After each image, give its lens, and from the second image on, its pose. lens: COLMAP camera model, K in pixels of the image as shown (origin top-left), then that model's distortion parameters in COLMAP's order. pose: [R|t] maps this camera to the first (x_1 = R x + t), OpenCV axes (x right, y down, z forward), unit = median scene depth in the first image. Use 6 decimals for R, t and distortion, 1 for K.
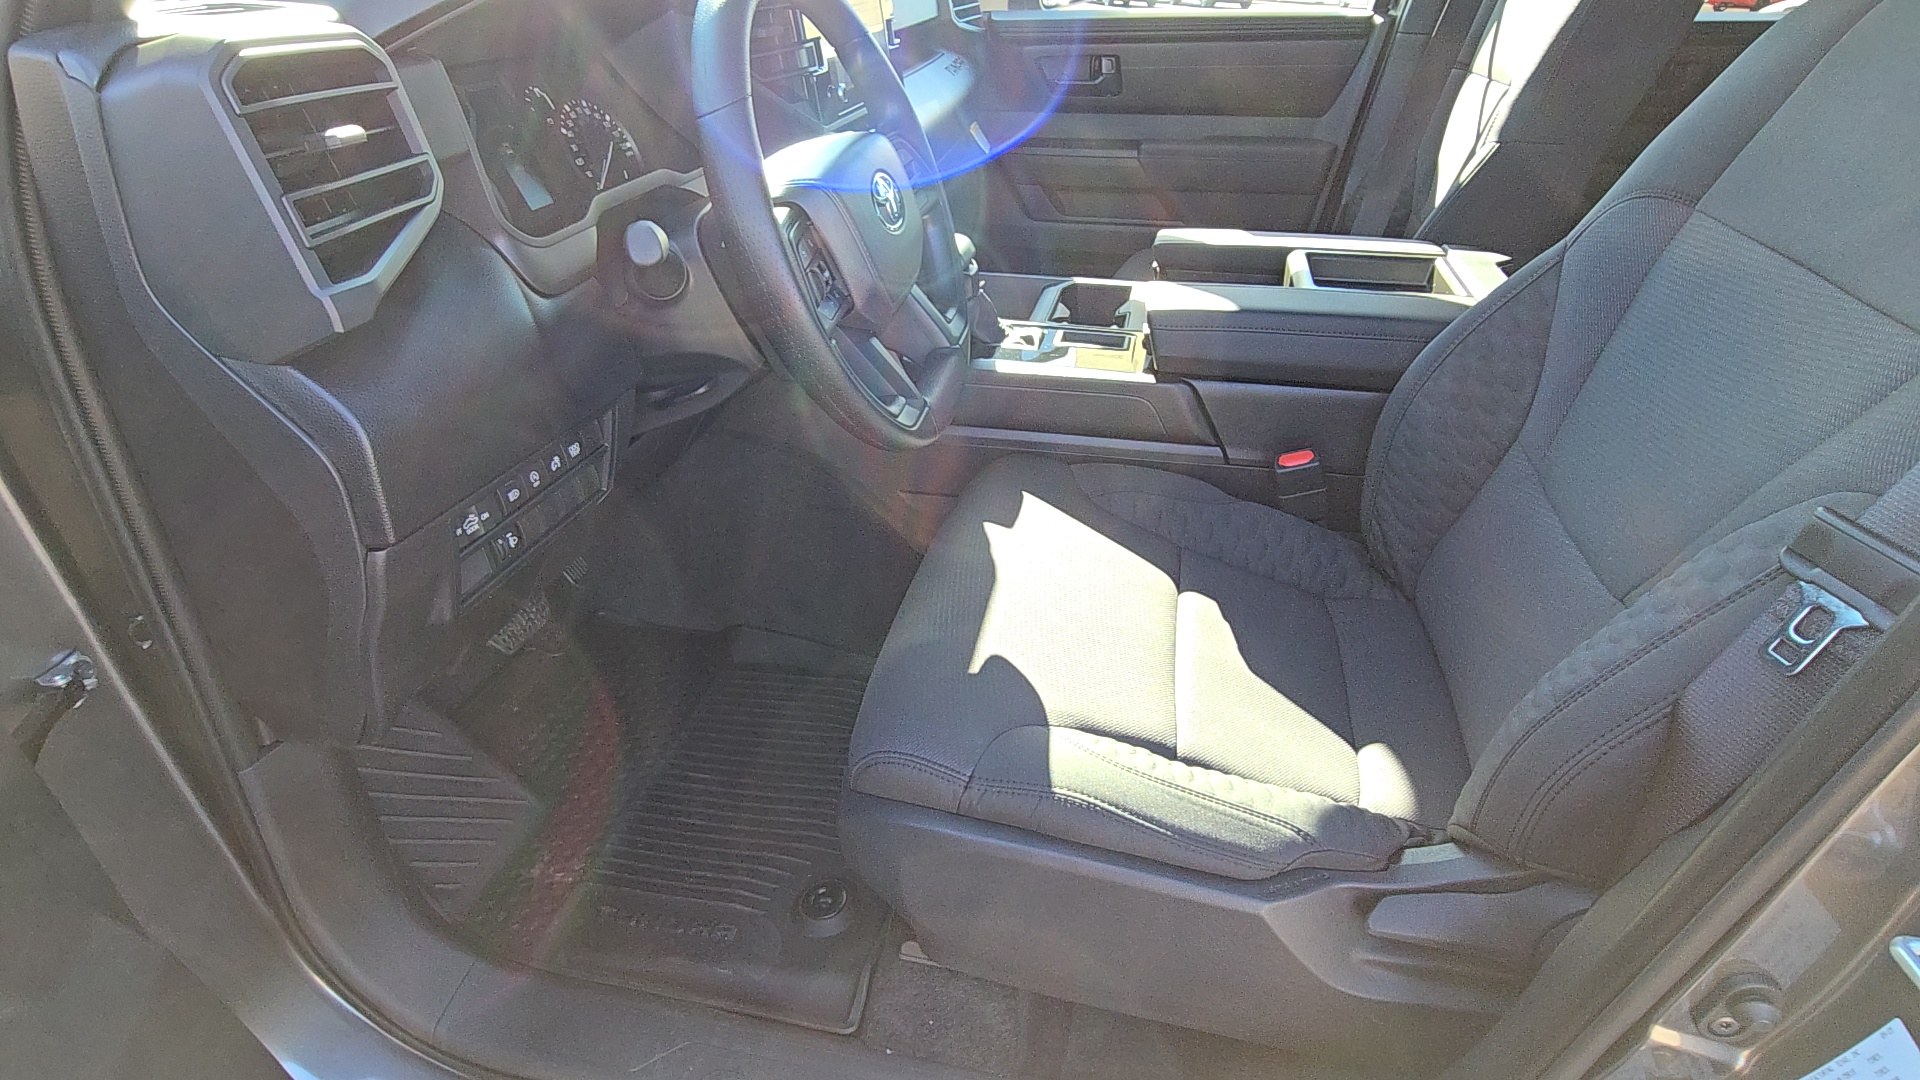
lens RADIAL K [[974.6, 0, 963.8], [0, 974.6, 538.0], [0, 0, 1]] dist [0.002452, -0.000027]
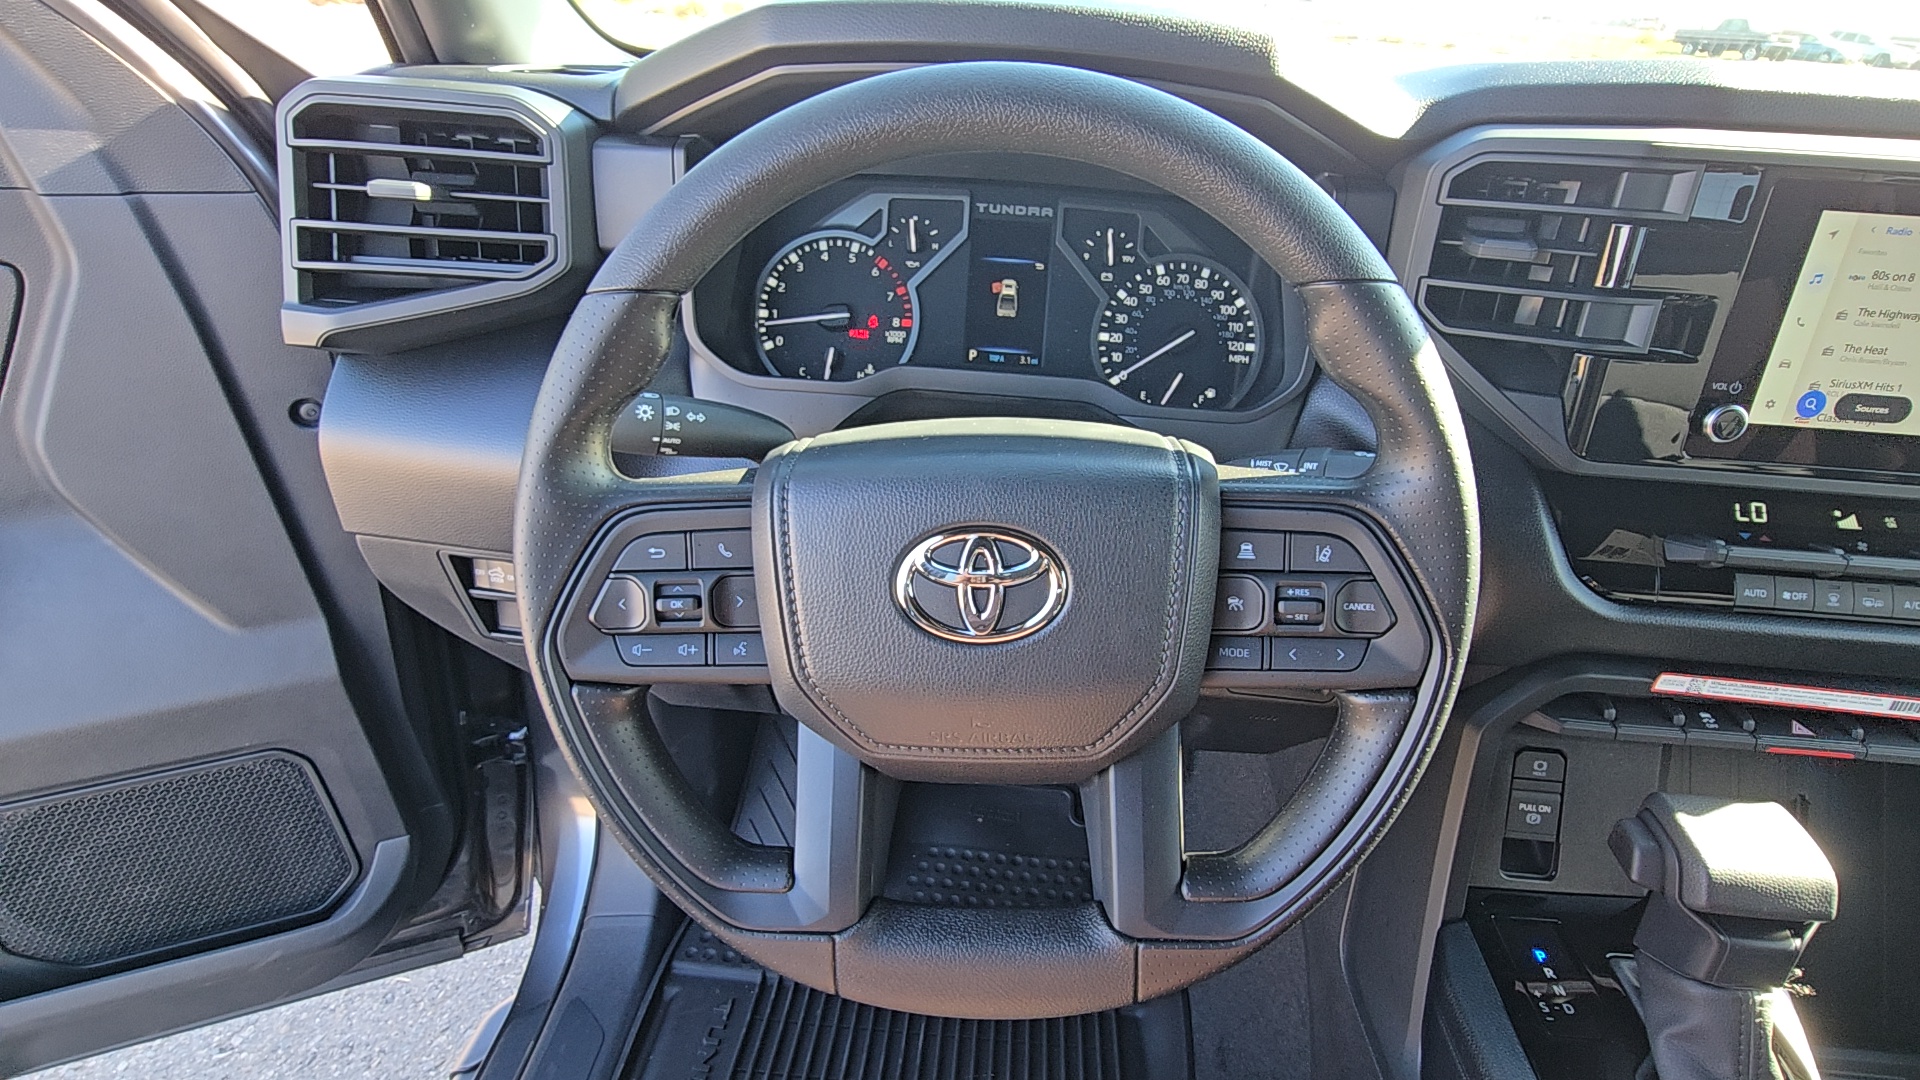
lens RADIAL K [[976.2, 0, 967.3], [0, 976.2, 542.9], [0, 0, 1]] dist [-0.000979, 0.000310]
pose [[0.152407, 0.489220, -0.858741, 0.275507], [-0.562994, 0.757107, 0.331401, -0.436027], [0.812287, 0.432958, 0.390816, 0.675673]]
